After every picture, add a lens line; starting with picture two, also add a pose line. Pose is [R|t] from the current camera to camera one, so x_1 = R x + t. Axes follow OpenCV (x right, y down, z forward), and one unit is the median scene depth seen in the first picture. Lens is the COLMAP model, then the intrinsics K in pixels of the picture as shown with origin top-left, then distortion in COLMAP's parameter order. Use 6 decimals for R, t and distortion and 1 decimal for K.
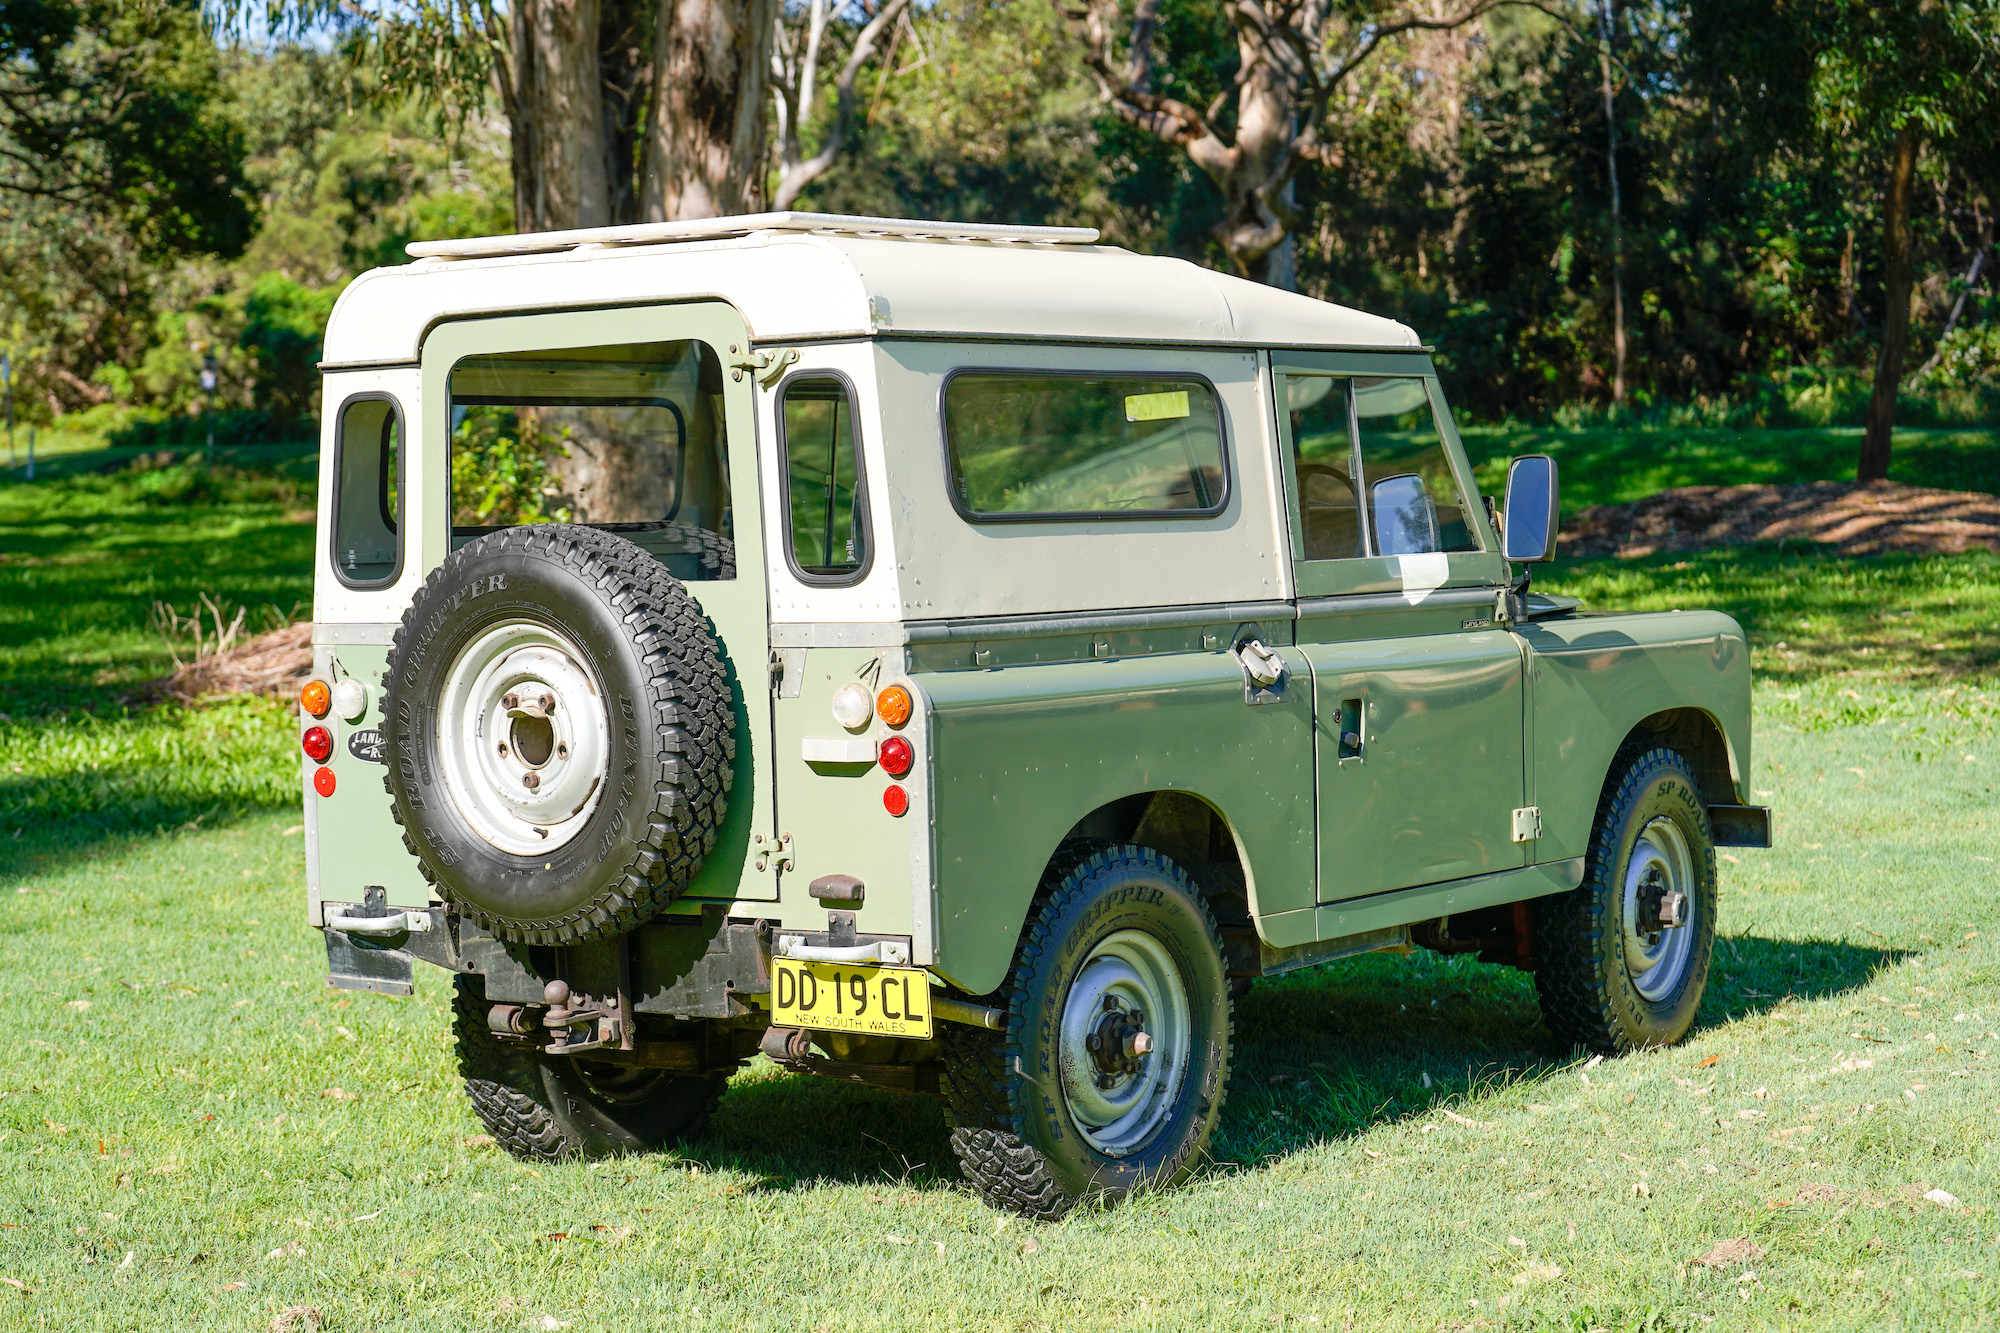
lens RADIAL K [[4103.1, 0, 1000.0], [0, 4103.1, 666.5], [0, 0, 1]] dist [-0.148685, -0.223948]
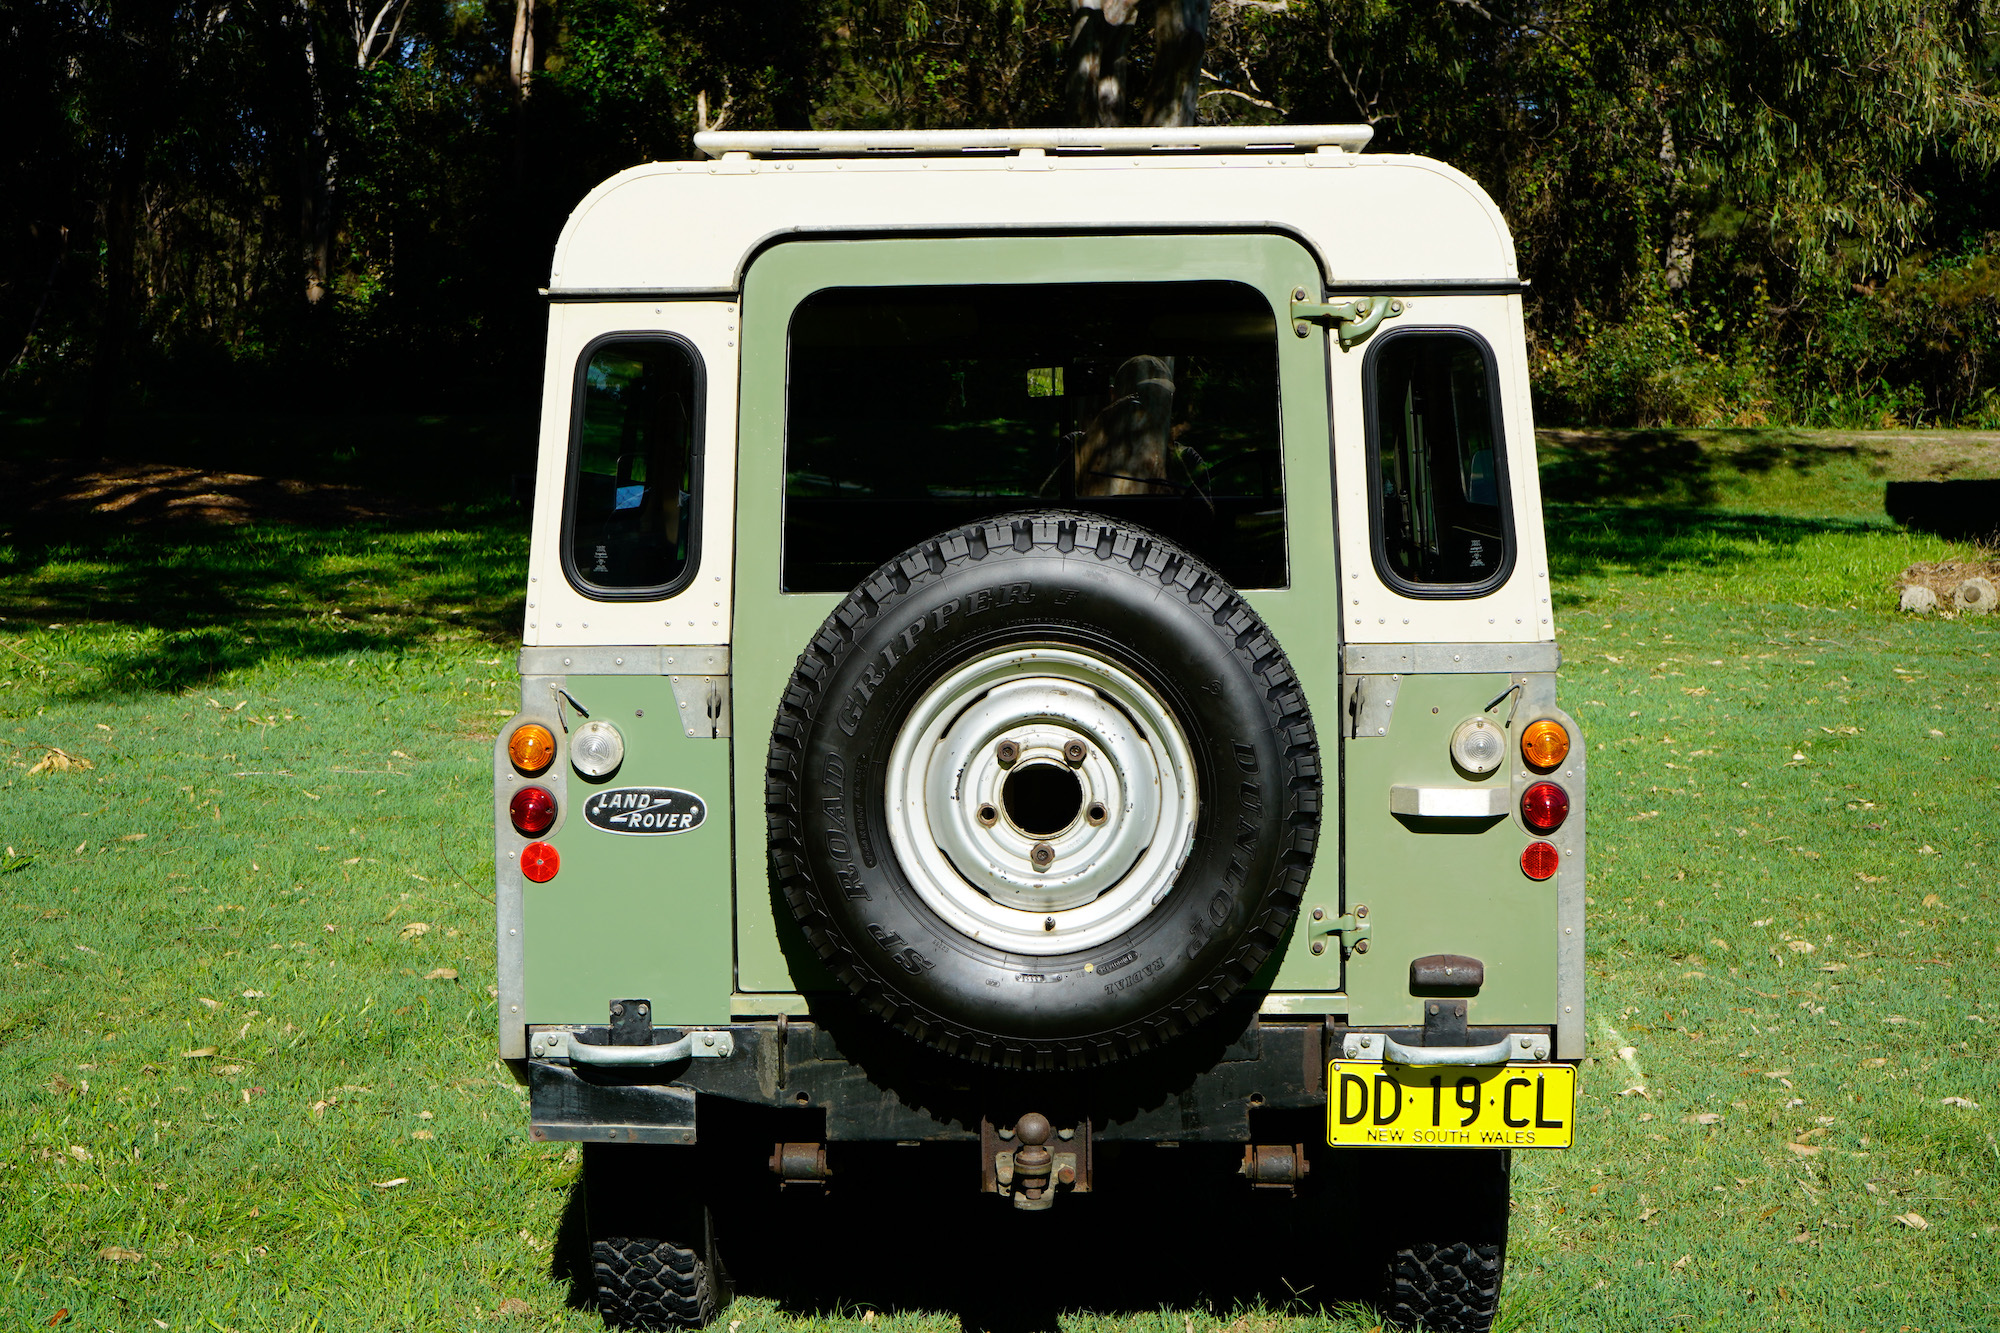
lens RADIAL K [[3238.4, 0, 1000.0], [0, 3238.4, 666.5], [0, 0, 1]] dist [0.002632, -0.012450]
pose [[0.824539, -0.020744, 0.565425, -0.464626], [0.010300, 0.999712, 0.021656, -0.020359], [-0.565711, -0.012033, 0.824516, 0.518678]]
